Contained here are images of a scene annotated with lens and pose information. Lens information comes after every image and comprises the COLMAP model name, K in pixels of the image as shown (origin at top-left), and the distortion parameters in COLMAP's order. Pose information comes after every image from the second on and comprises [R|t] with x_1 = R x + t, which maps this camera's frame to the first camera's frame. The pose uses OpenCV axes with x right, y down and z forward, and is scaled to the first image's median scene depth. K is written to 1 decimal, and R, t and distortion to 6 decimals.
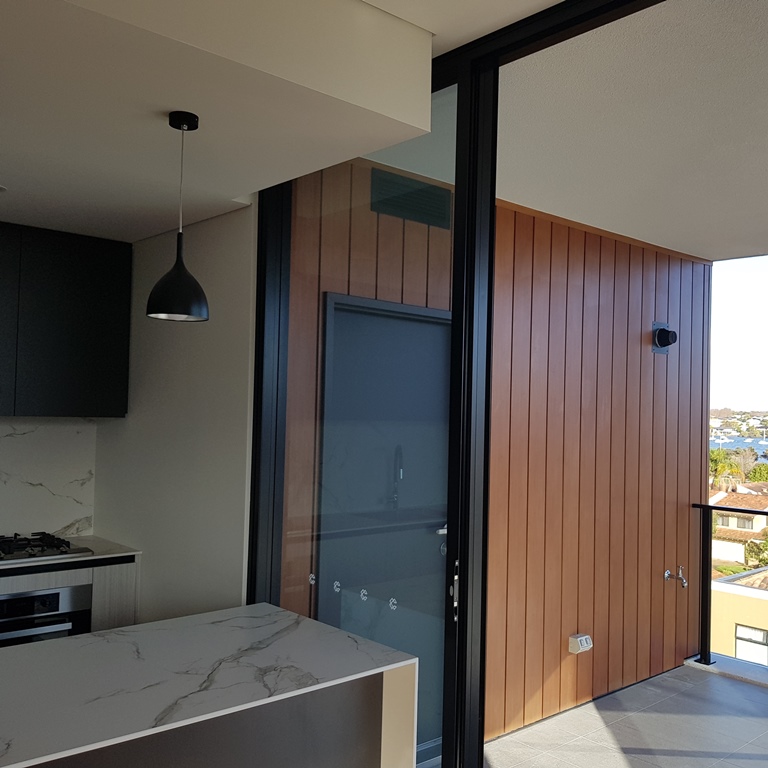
lens RADIAL K [[800.2, 0, 349.3], [0, 800.2, 383.5], [0, 0, 1]] dist [0.108779, -0.211160]
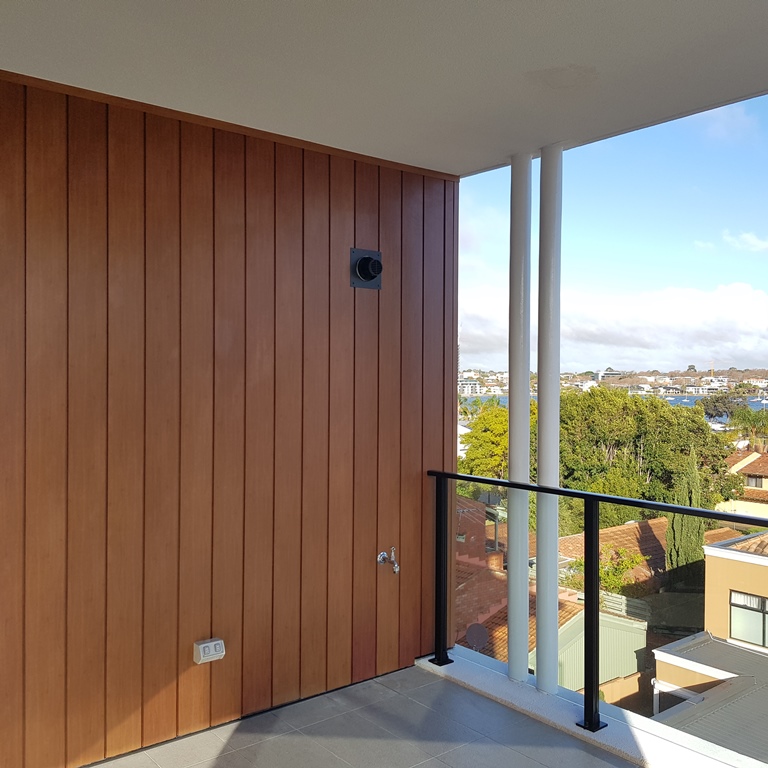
lens RADIAL K [[800.2, 0, 349.3], [0, 800.2, 383.5], [0, 0, 1]] dist [0.108779, -0.211160]
pose [[0.999008, -0.023219, -0.037991, 0.405364], [0.024646, 0.998991, 0.037540, 0.028268], [0.037081, -0.038439, 0.998573, 0.195099]]
